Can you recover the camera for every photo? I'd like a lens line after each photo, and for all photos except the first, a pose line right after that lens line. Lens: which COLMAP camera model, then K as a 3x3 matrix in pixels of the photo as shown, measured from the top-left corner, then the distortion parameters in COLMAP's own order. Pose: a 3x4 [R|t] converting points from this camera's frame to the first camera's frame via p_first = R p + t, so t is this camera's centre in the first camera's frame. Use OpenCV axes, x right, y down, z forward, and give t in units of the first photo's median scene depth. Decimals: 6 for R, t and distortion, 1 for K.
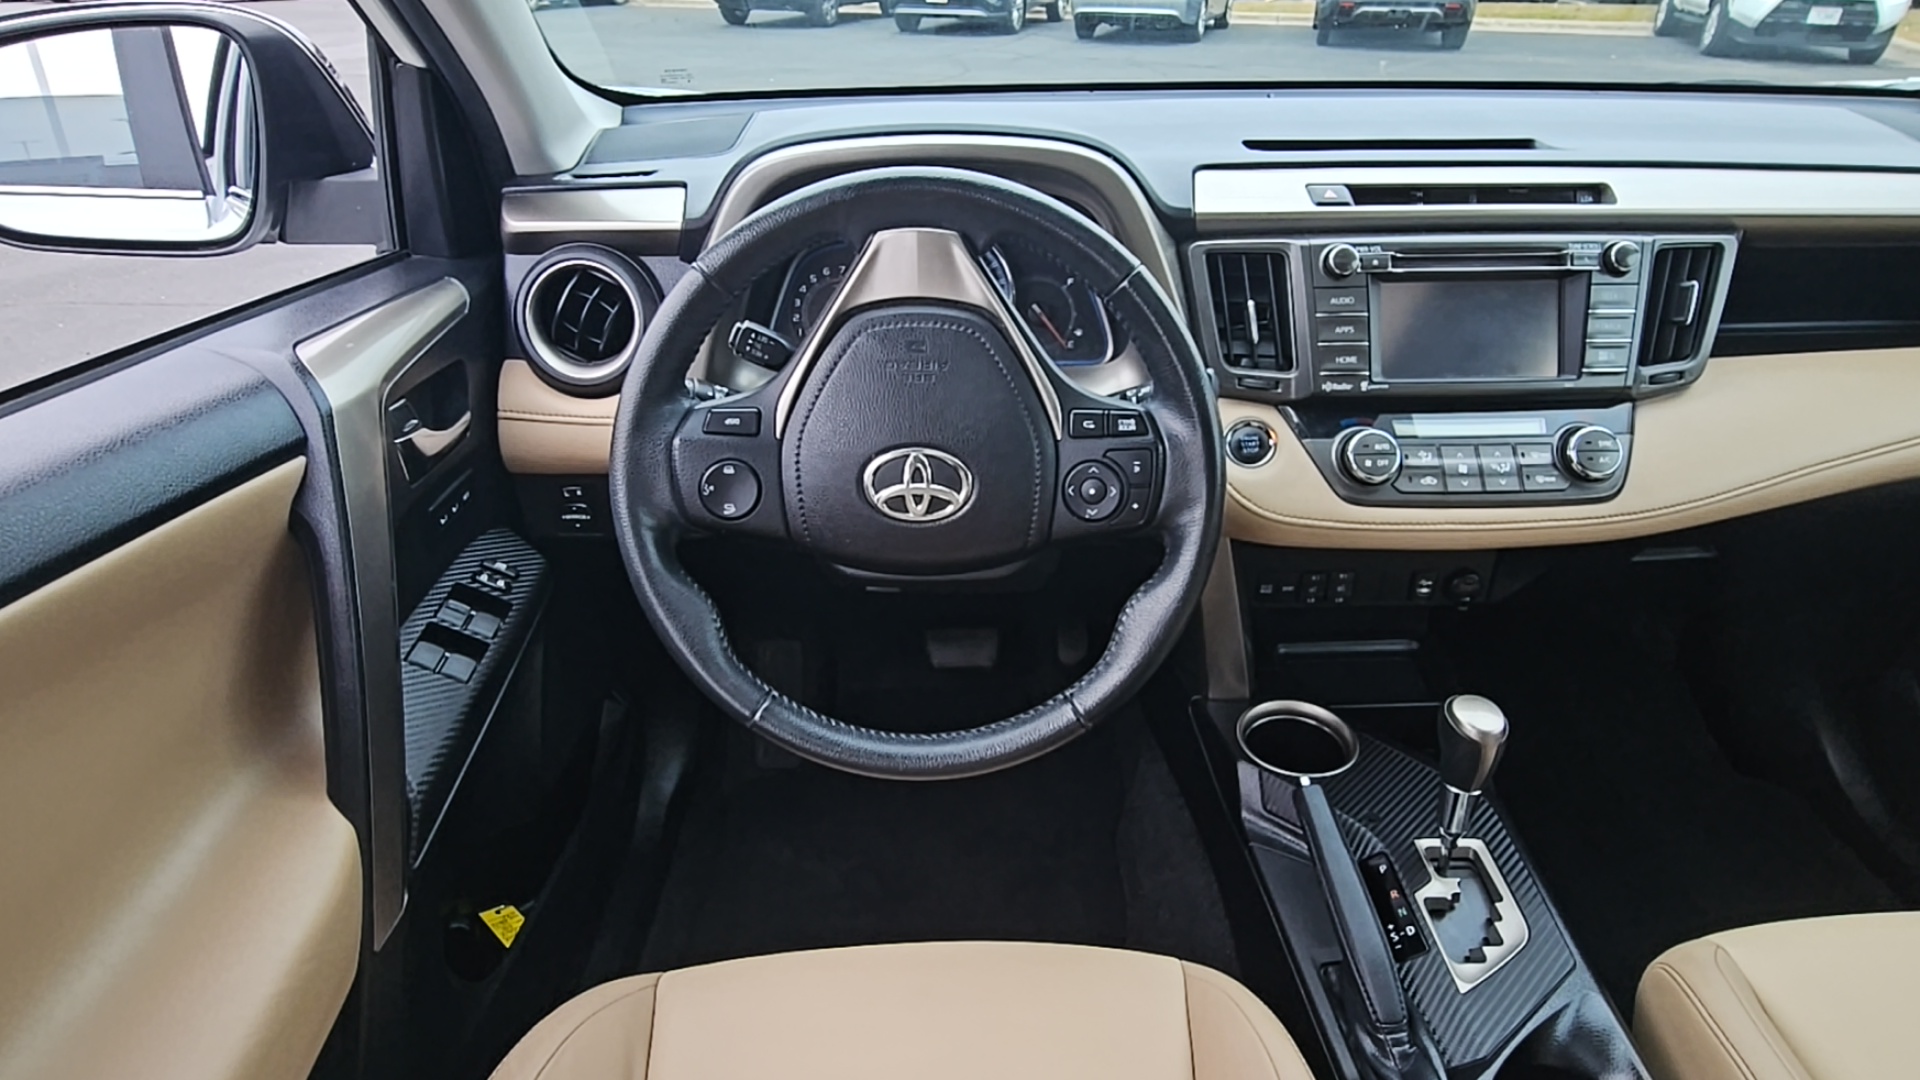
lens RADIAL K [[1034.3, 0, 993.0], [0, 1034.3, 550.2], [0, 0, 1]] dist [0.002732, -0.002041]
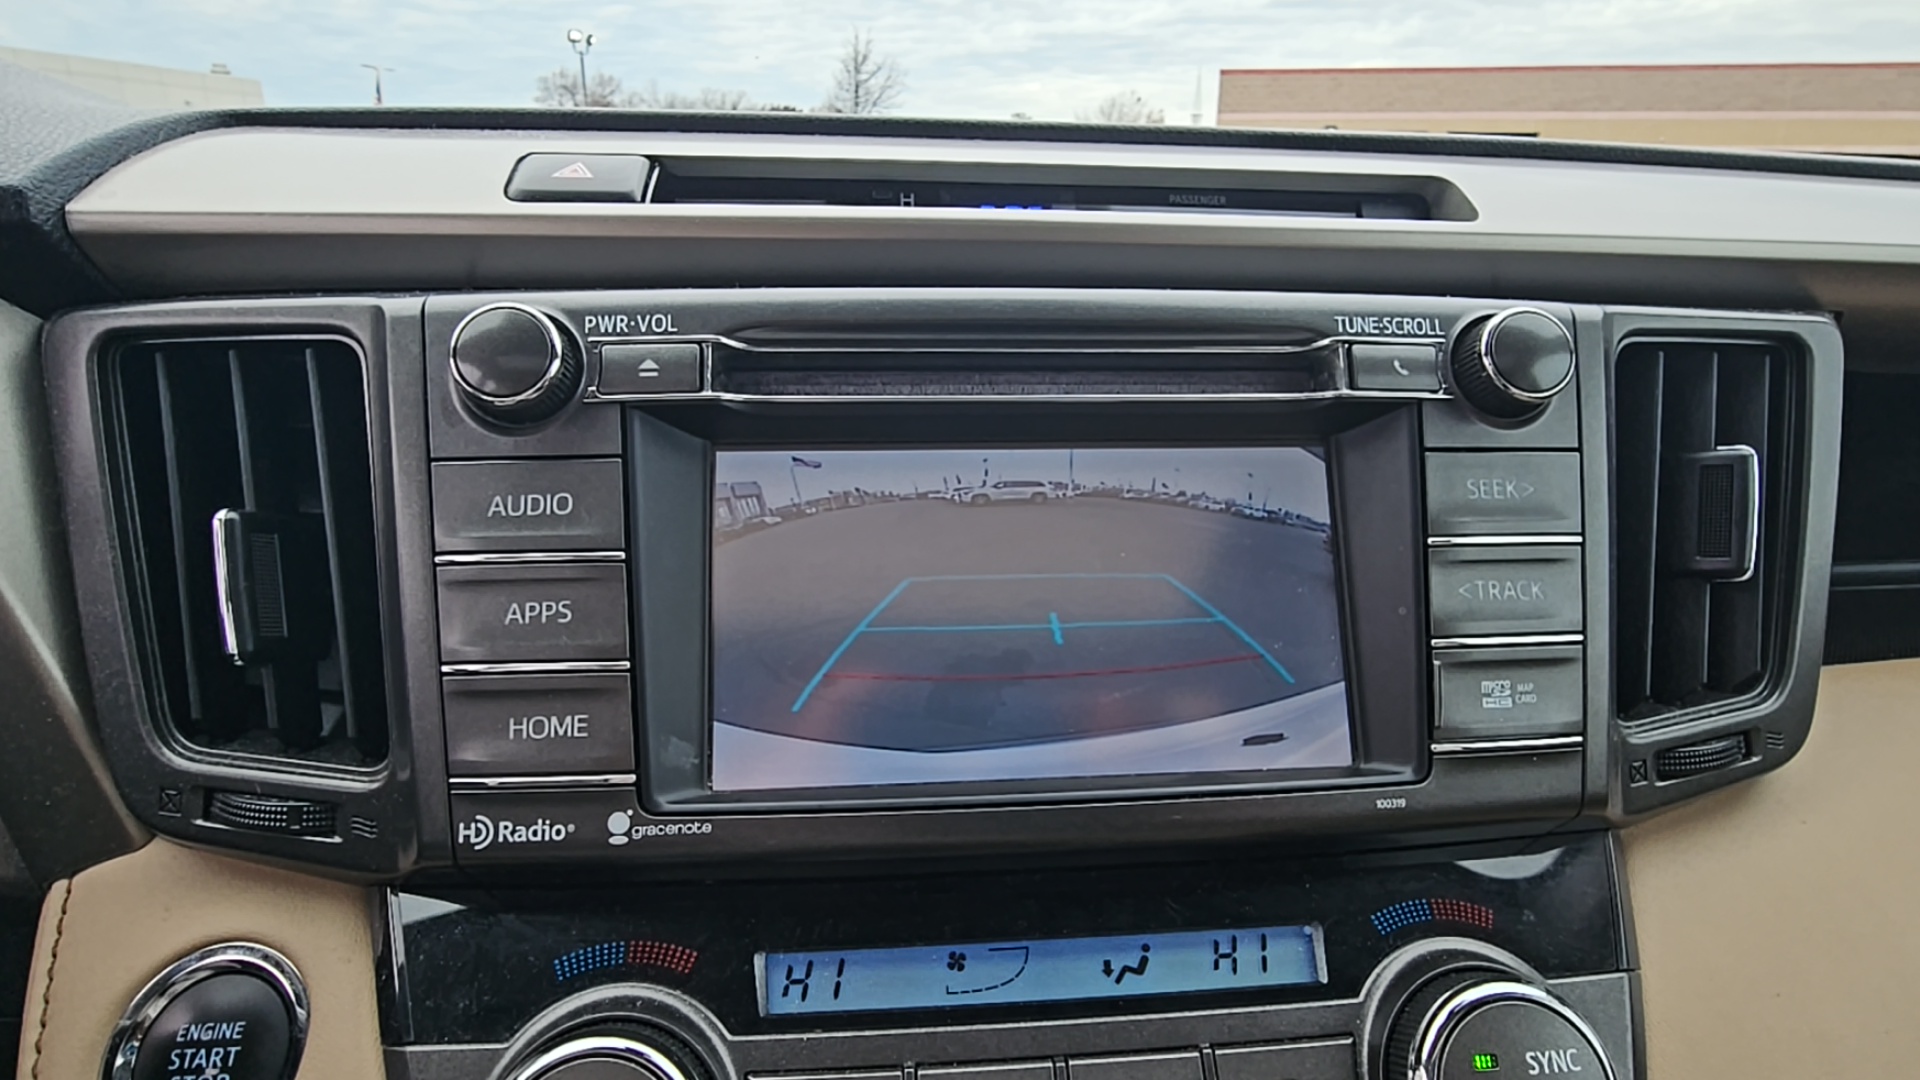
lens RADIAL K [[1047.1, 0, 985.0], [0, 1047.1, 551.0], [0, 0, 1]] dist [0.004529, -0.003171]
pose [[0.997240, -0.006325, 0.073982, 0.430156], [0.022376, 0.975648, -0.218197, -0.166833], [-0.070800, 0.219250, 0.973096, 0.725103]]
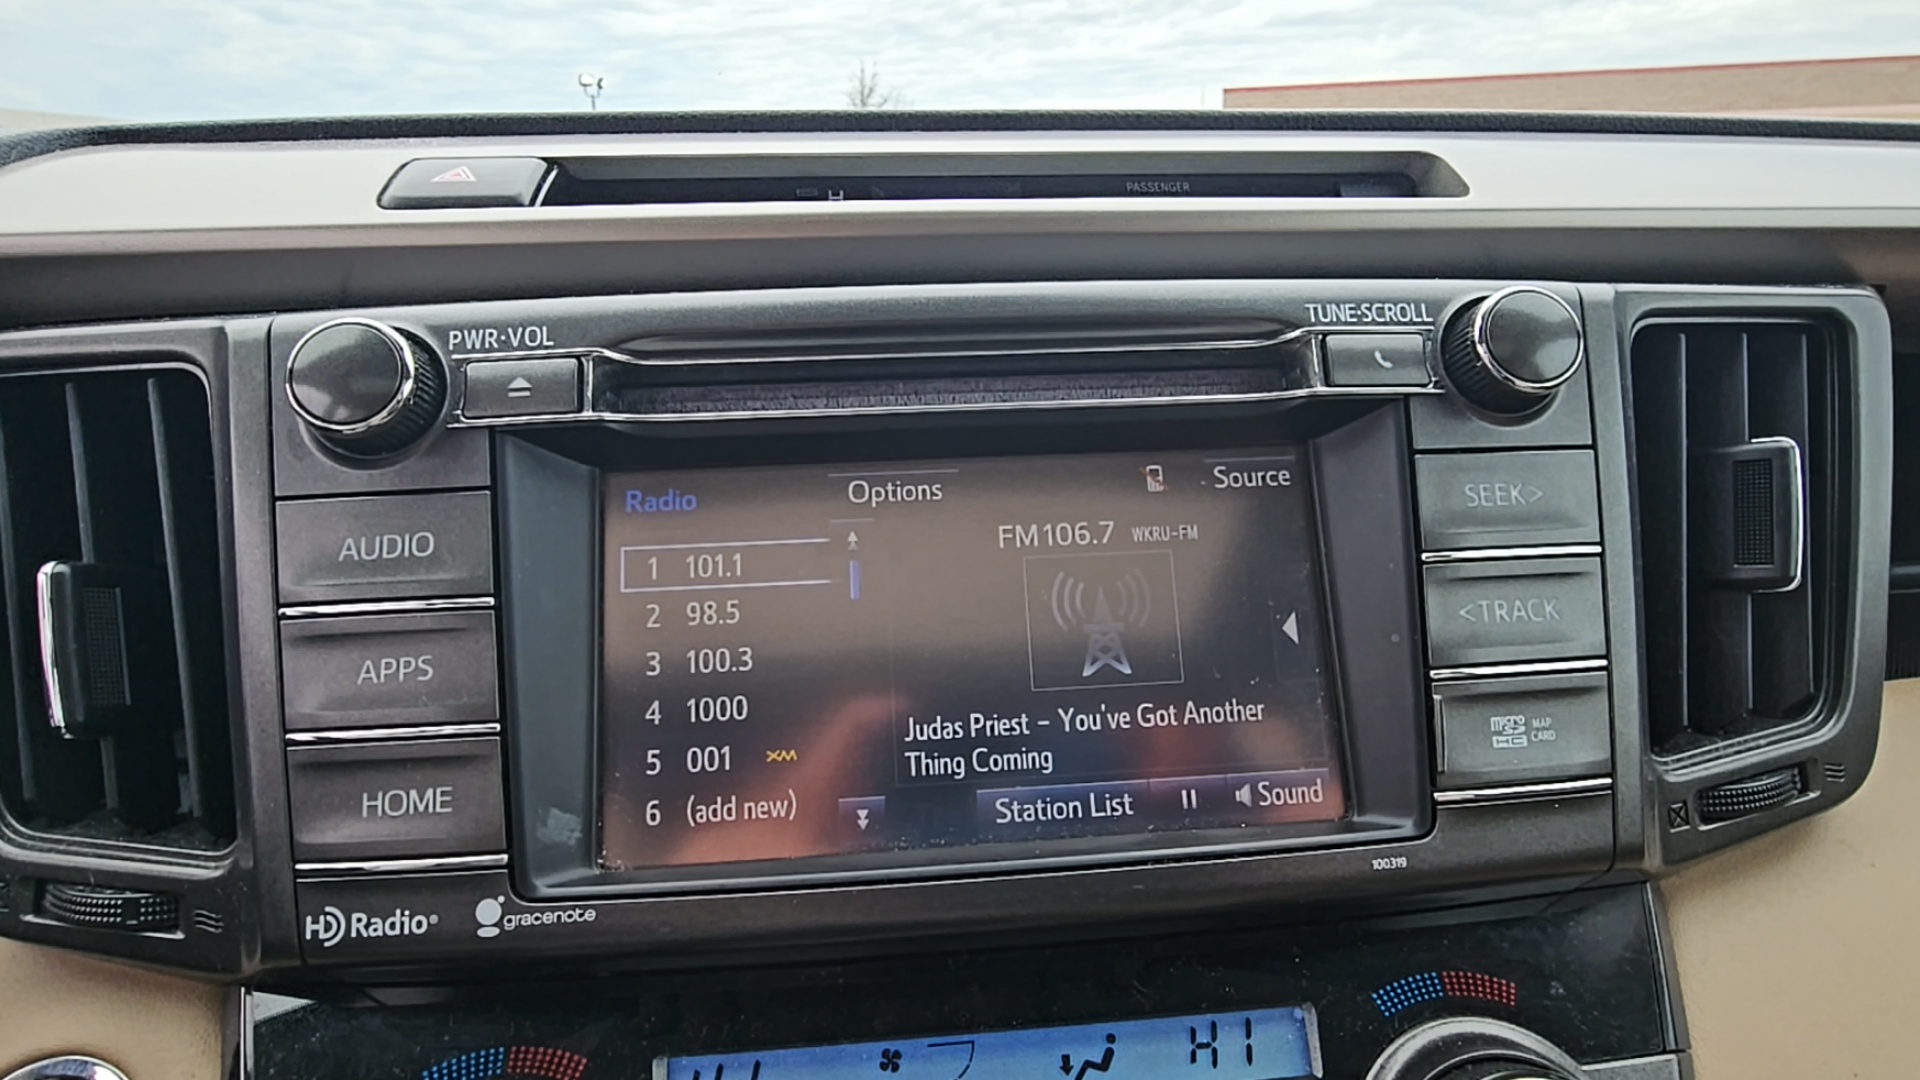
lens RADIAL K [[1046.0, 0, 987.1], [0, 1046.0, 549.0], [0, 0, 1]] dist [0.000807, -0.001483]
pose [[0.997808, -0.034618, 0.056399, 0.454937], [0.047326, 0.968995, -0.242506, -0.175652], [-0.046256, 0.244644, 0.968509, 0.758132]]
